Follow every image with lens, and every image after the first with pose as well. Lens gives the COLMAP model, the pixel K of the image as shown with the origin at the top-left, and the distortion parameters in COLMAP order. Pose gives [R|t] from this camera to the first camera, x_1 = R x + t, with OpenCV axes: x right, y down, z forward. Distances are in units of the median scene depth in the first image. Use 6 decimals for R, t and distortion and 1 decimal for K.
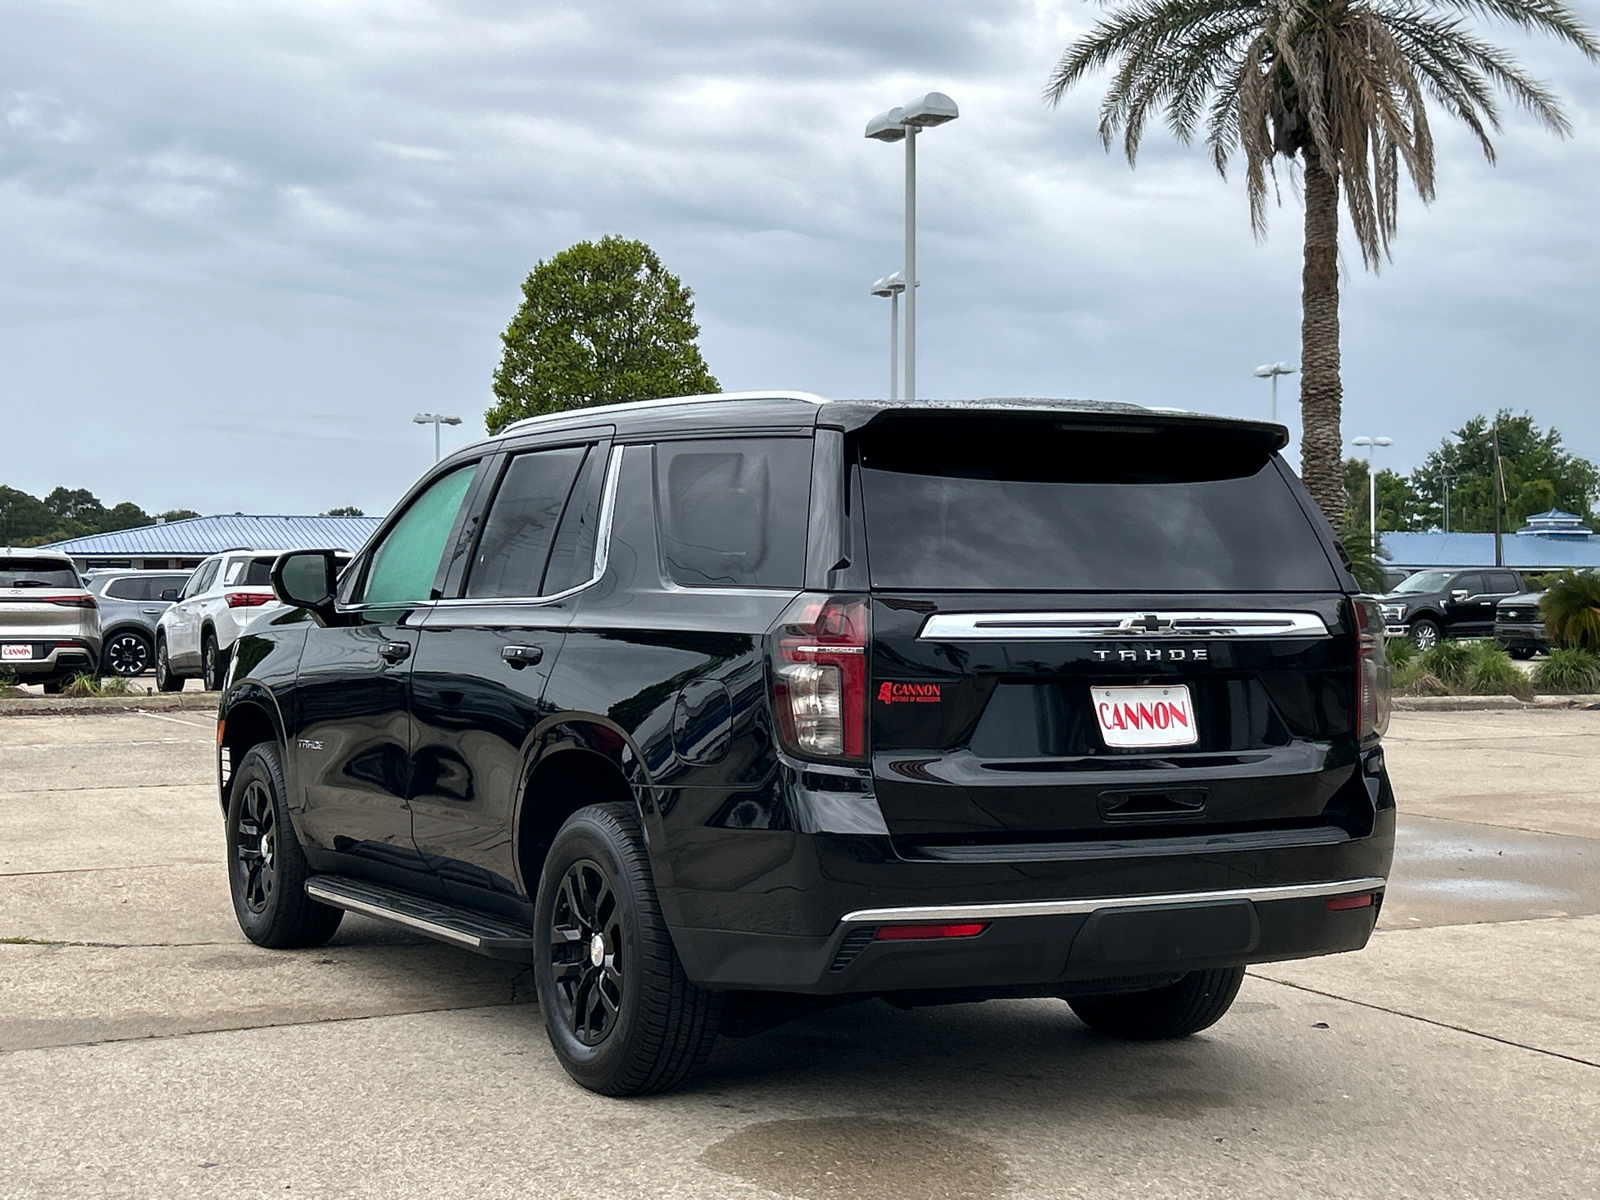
lens RADIAL K [[2541.8, 0, 798.3], [0, 2541.8, 531.8], [0, 0, 1]] dist [0.078284, 0.082137]
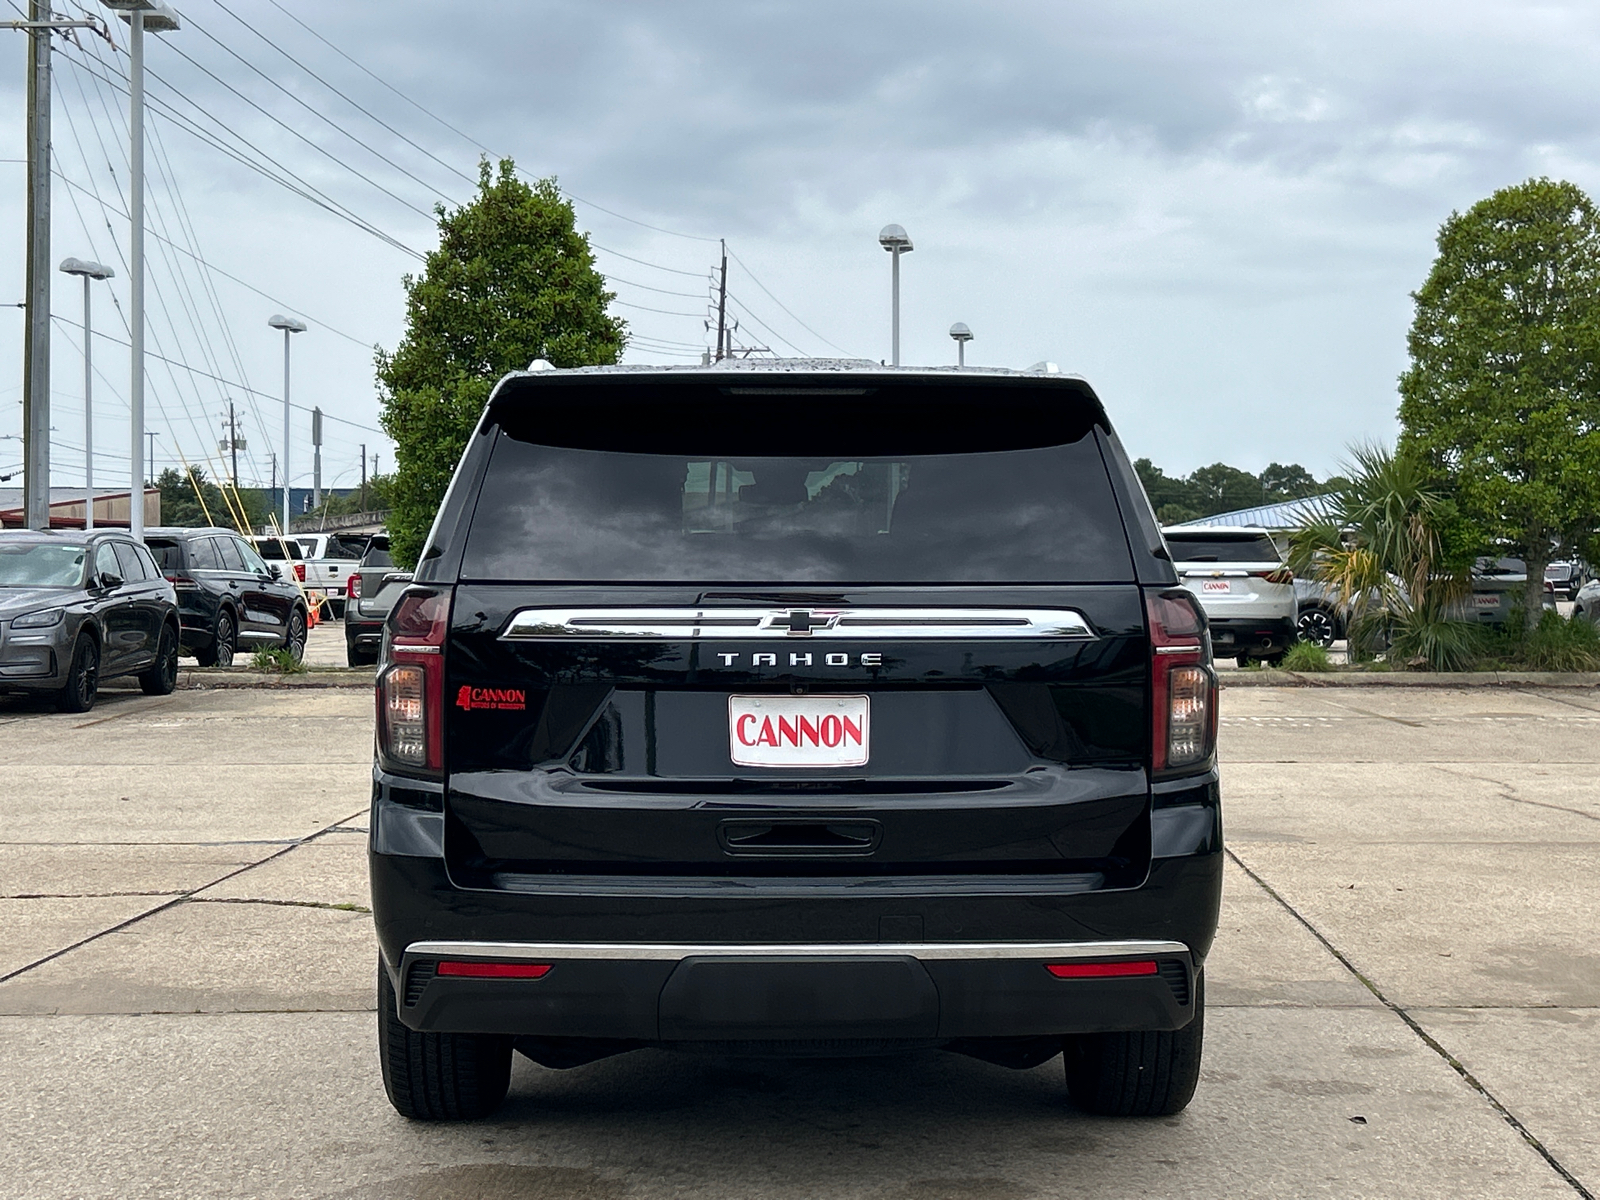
lens RADIAL K [[2526.7, 0, 800.0], [0, 2526.7, 600.0], [0, 0, 1]] dist [0.245504, -0.845660]
pose [[0.882303, 0.006212, -0.470641, 0.527374], [0.011336, 0.999342, 0.034442, -0.000062], [0.470545, -0.035723, 0.881652, 0.260703]]
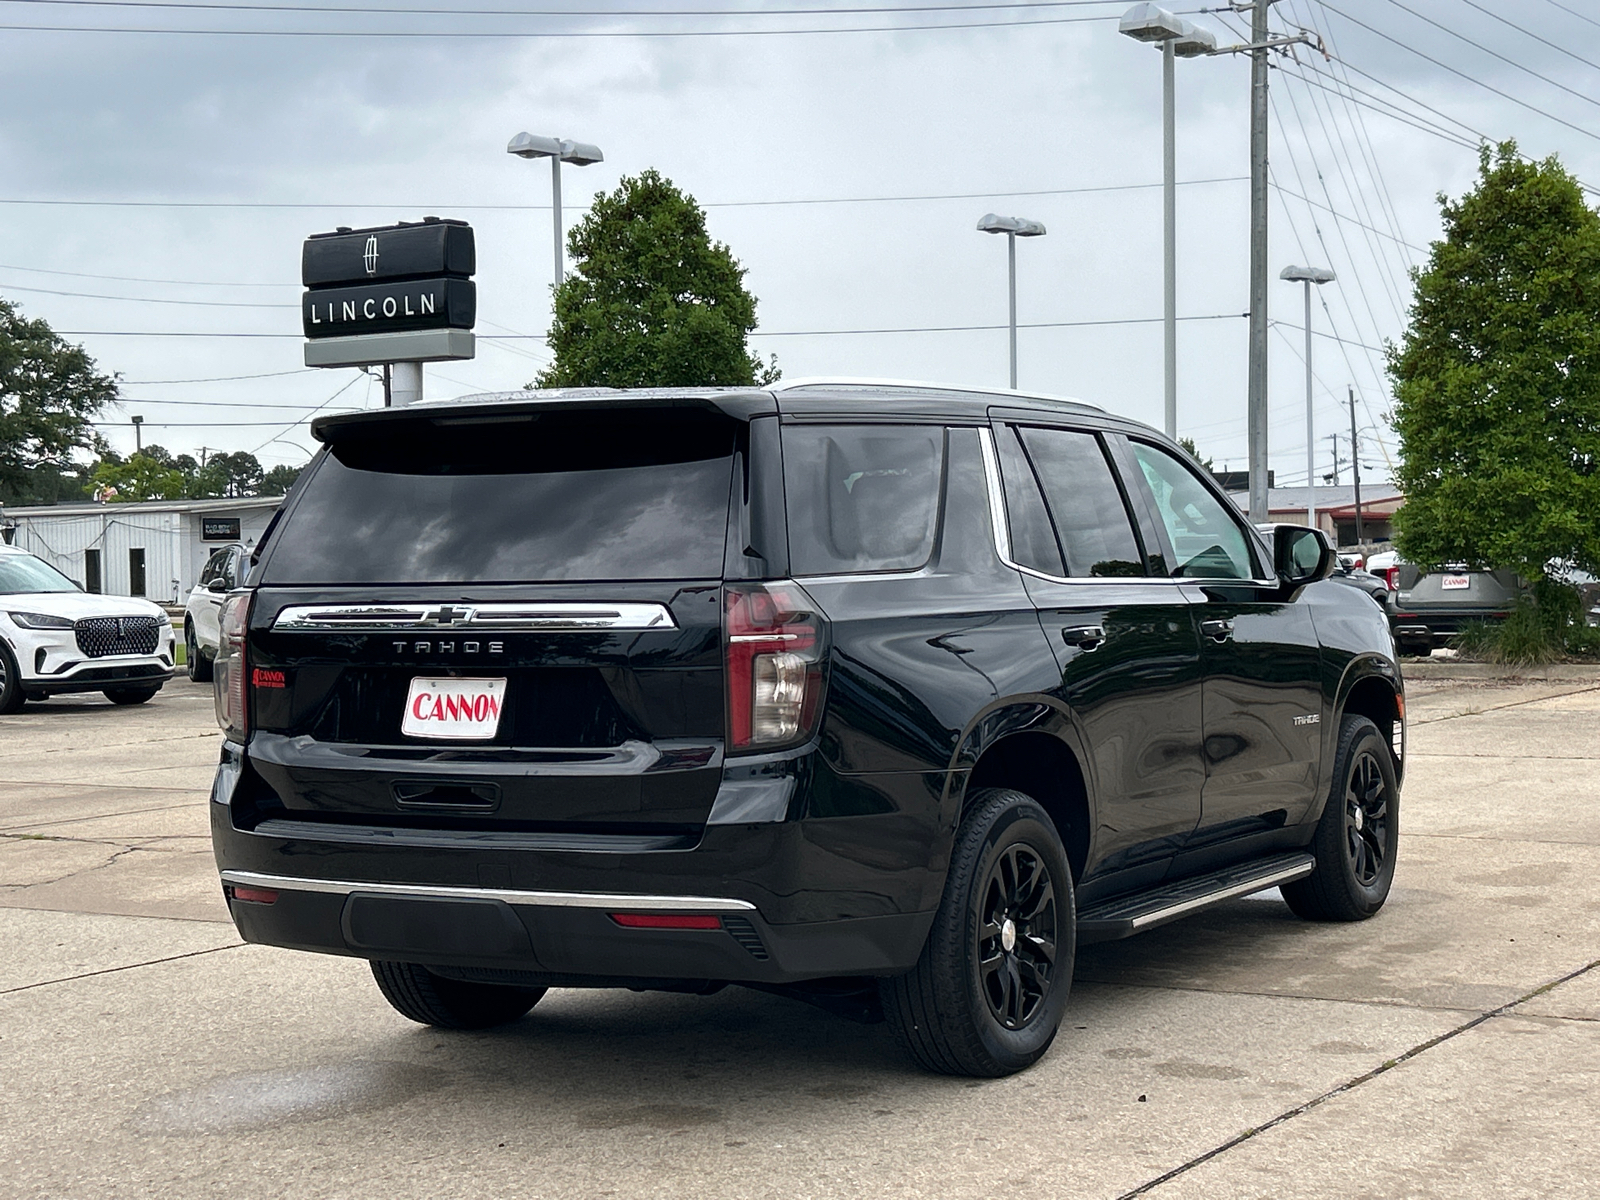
lens RADIAL K [[2526.7, 0, 800.0], [0, 2526.7, 600.0], [0, 0, 1]] dist [0.245504, -0.845660]
pose [[0.509224, 0.002417, -0.860630, 1.058125], [0.036396, 0.999041, 0.024341, 0.010505], [0.859864, -0.043719, 0.508648, 0.607071]]
